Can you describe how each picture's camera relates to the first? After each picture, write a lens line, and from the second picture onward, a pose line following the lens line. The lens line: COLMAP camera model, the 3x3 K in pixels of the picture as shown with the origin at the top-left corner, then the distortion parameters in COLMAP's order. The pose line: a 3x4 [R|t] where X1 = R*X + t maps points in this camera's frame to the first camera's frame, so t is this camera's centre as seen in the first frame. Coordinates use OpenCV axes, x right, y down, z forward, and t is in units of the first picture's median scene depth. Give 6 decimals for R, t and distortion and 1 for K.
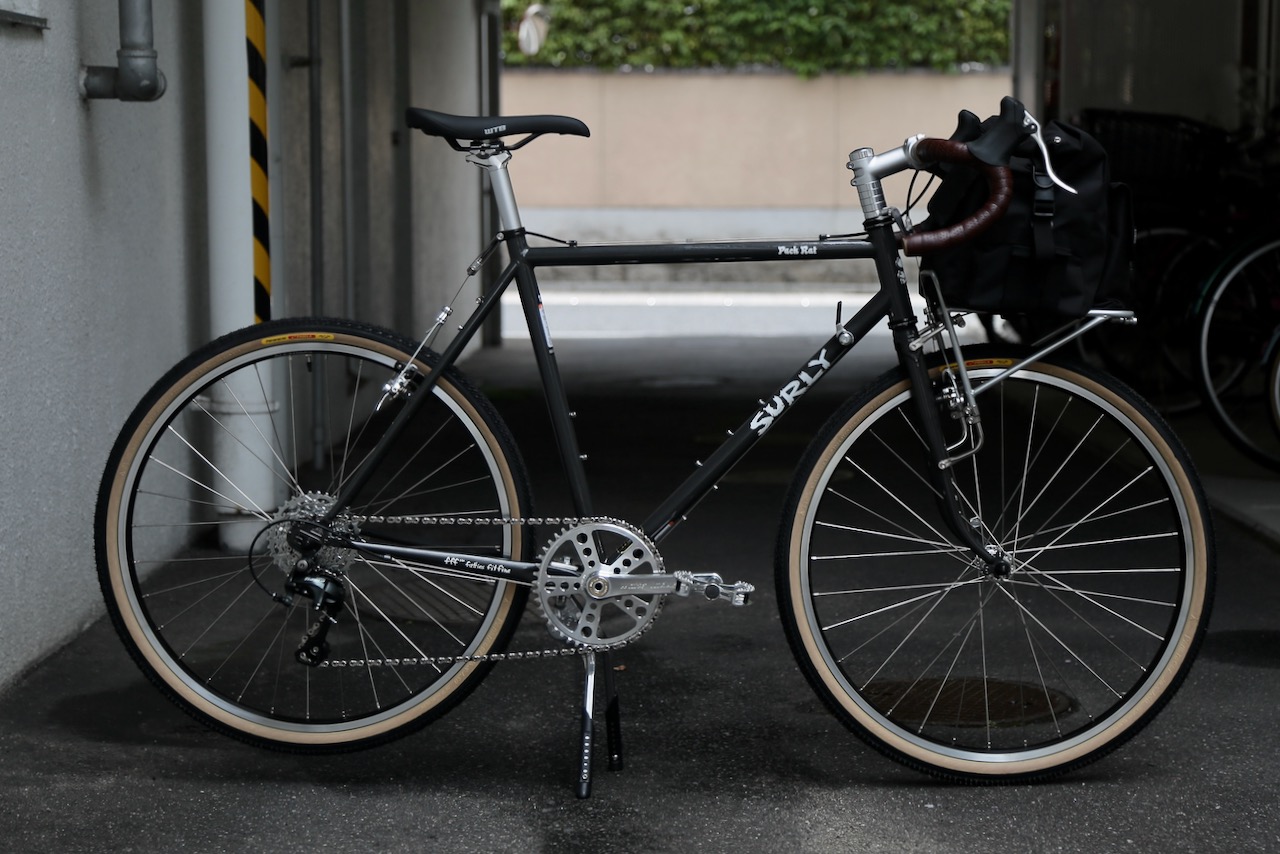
lens RADIAL K [[2567.1, 0, 647.1], [0, 2567.1, 424.2], [0, 0, 1]] dist [0.045822, 0.000000]
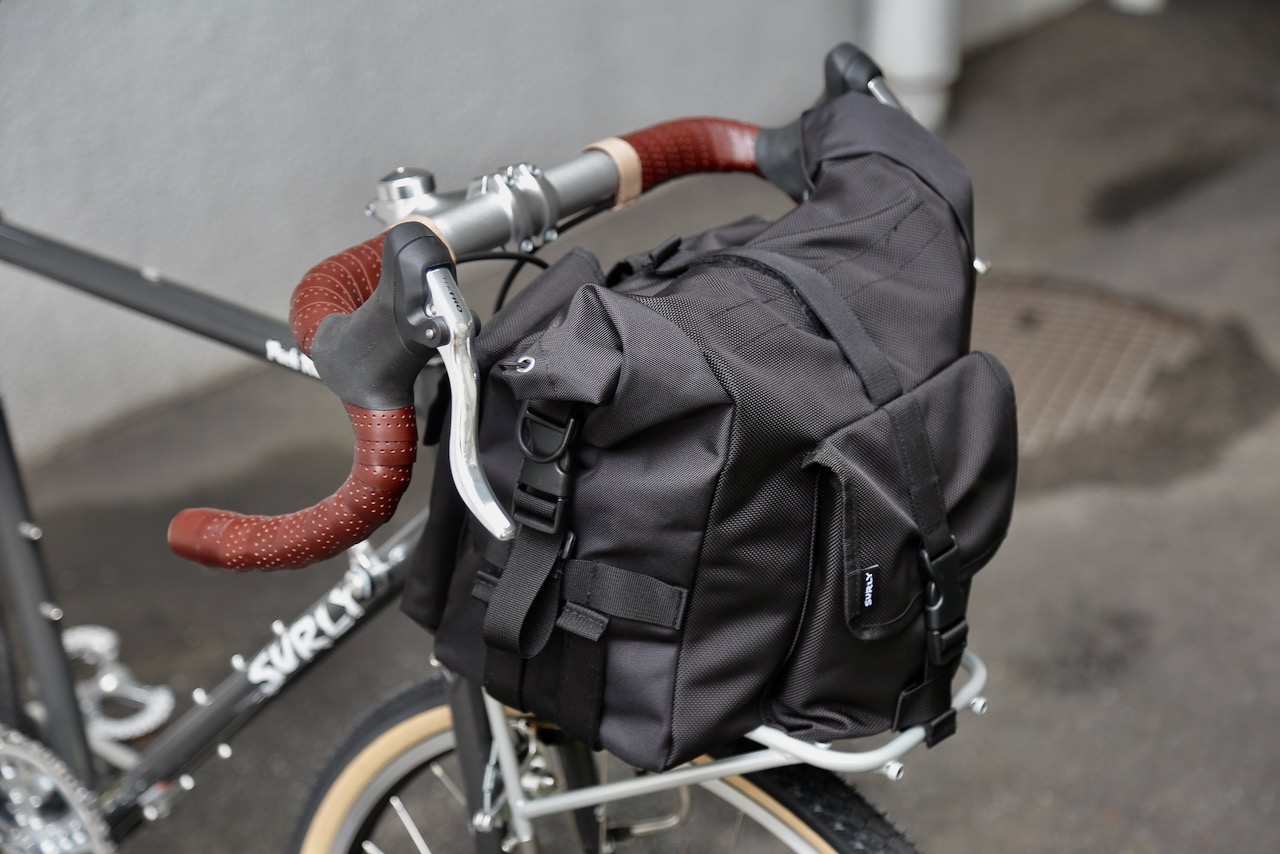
lens RADIAL K [[2770.9, 0, 640.7], [0, 2770.9, 427.1], [0, 0, 1]] dist [0.257720, 0.000000]
pose [[0.776527, 0.272616, -0.568055, 0.378850], [-0.060468, 0.929636, 0.363484, -0.234467], [0.627176, -0.247905, 0.738372, 0.678780]]
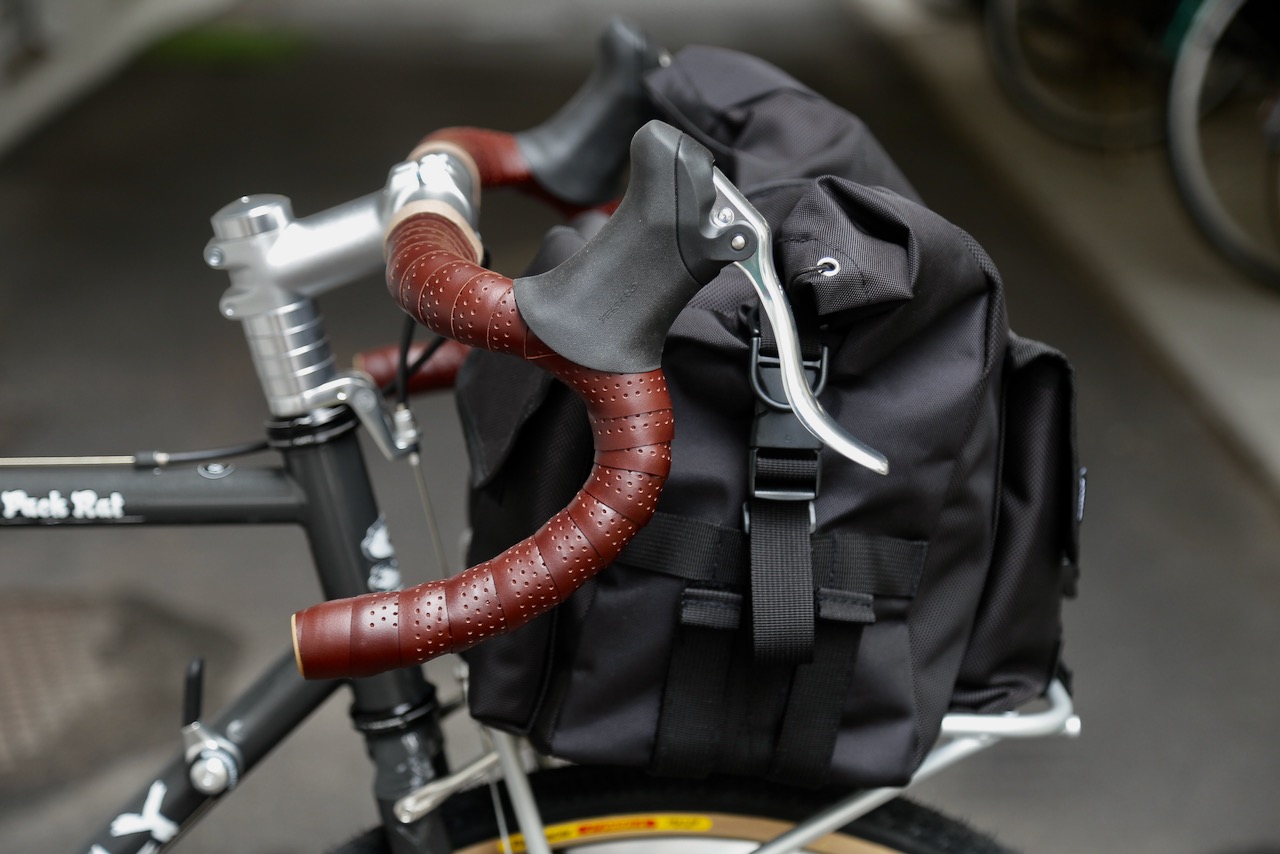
lens RADIAL K [[2770.9, 0, 643.3], [0, 2770.9, 432.8], [0, 0, 1]] dist [0.257720, 0.000000]
pose [[0.999765, 0.006617, 0.020665, 0.124860], [-0.010209, 0.983818, 0.178877, -0.141285], [-0.019147, -0.179046, 0.983654, 0.646374]]
